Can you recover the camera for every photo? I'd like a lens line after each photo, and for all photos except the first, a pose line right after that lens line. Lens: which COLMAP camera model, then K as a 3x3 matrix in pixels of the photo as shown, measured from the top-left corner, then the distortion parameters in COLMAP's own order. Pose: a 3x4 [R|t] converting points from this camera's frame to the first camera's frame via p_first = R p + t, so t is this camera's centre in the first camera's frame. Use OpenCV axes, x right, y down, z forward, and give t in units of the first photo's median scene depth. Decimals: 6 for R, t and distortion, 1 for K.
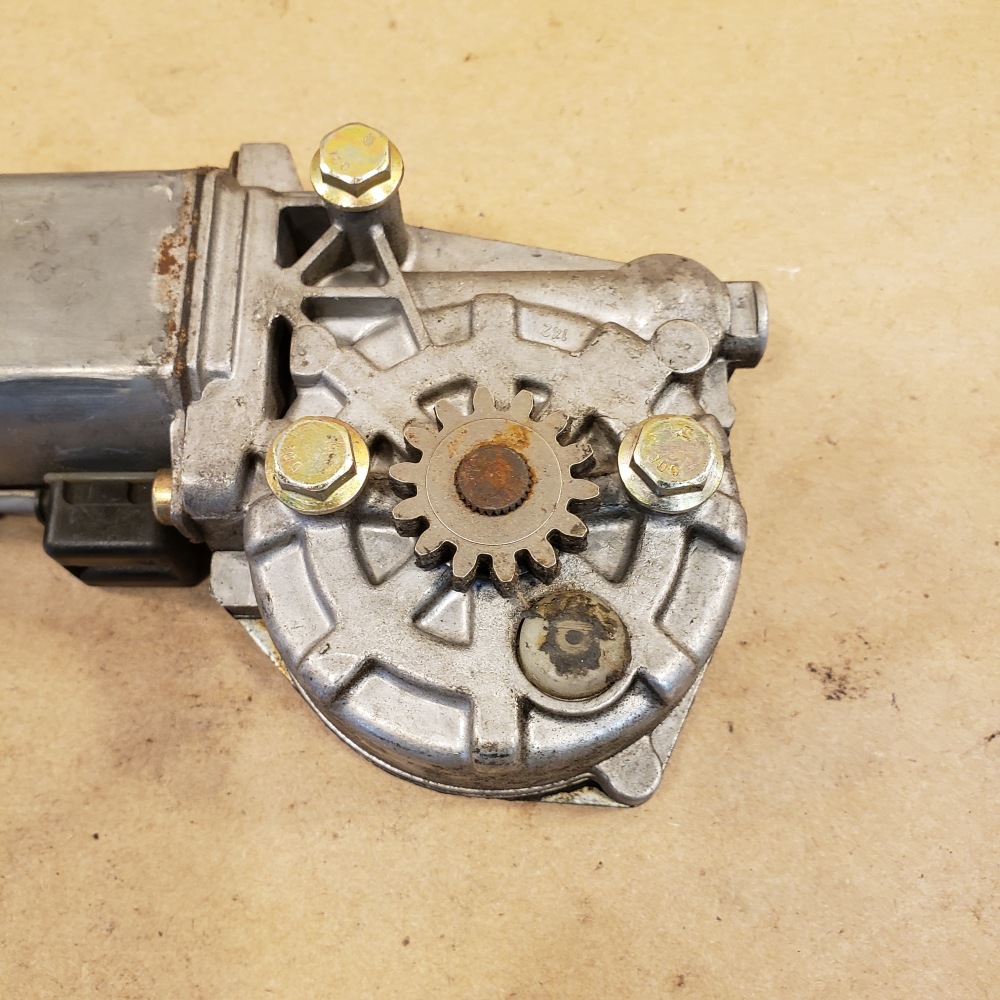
lens RADIAL K [[1101.3, 0, 500.0], [0, 1101.3, 500.0], [0, 0, 1]] dist [0.009225, -0.170514]
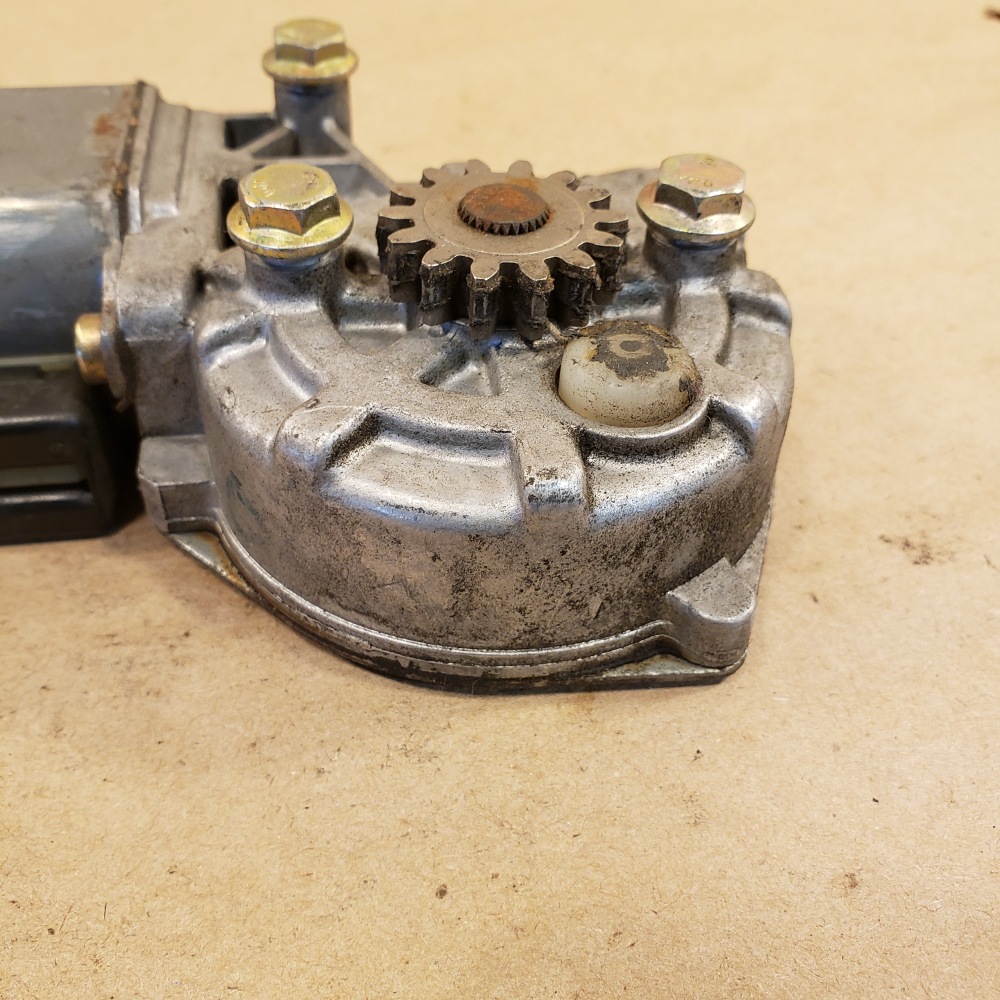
lens RADIAL K [[1090.8, 0, 509.7], [0, 1090.8, 498.1], [0, 0, 1]] dist [0.064900, -0.407740]
pose [[0.985694, -0.069256, 0.153656, -0.126009], [0.131723, 0.885301, -0.445973, 0.476921], [-0.105146, 0.459833, 0.881758, 0.301767]]
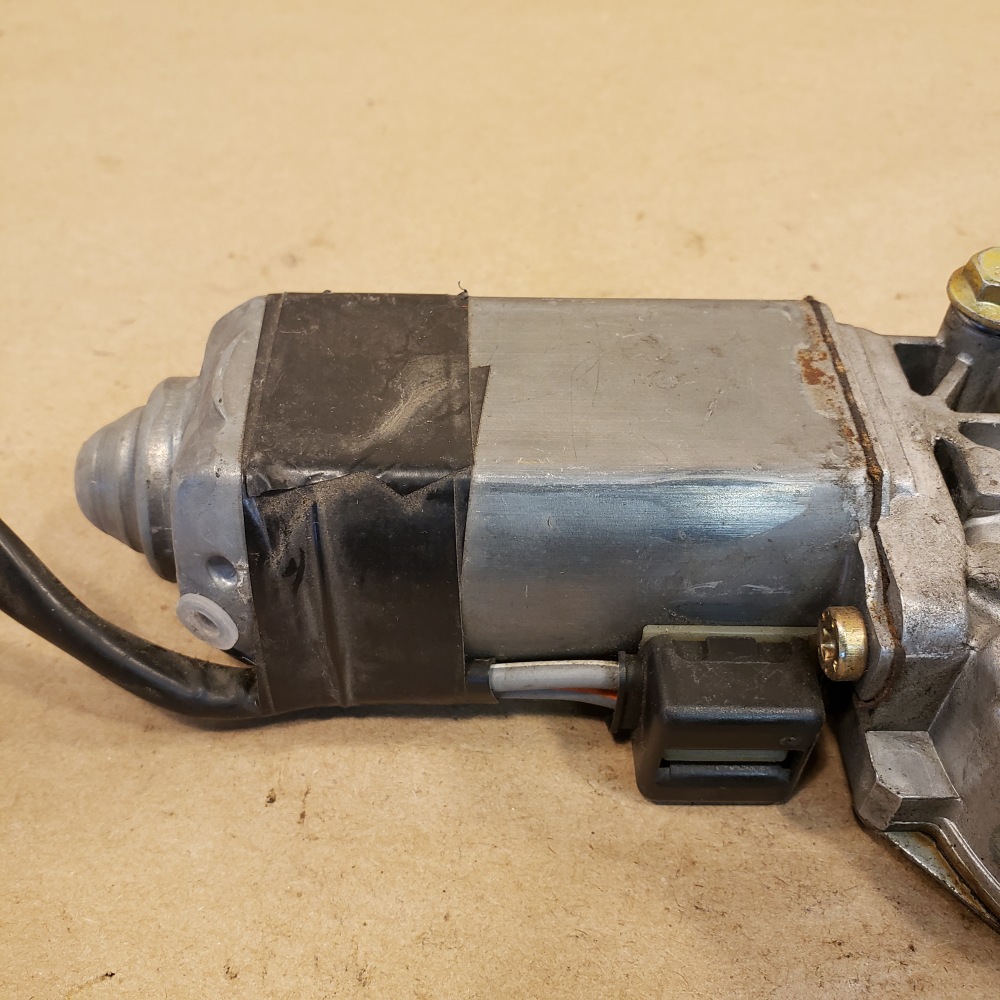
lens RADIAL K [[1107.7, 0, 500.0], [0, 1107.7, 526.7], [0, 0, 1]] dist [0.006150, -0.038698]
pose [[0.998849, 0.016183, 0.045156, -0.557634], [0.002462, 0.922839, -0.385178, 0.214001], [-0.047905, 0.384846, 0.921737, 0.253232]]
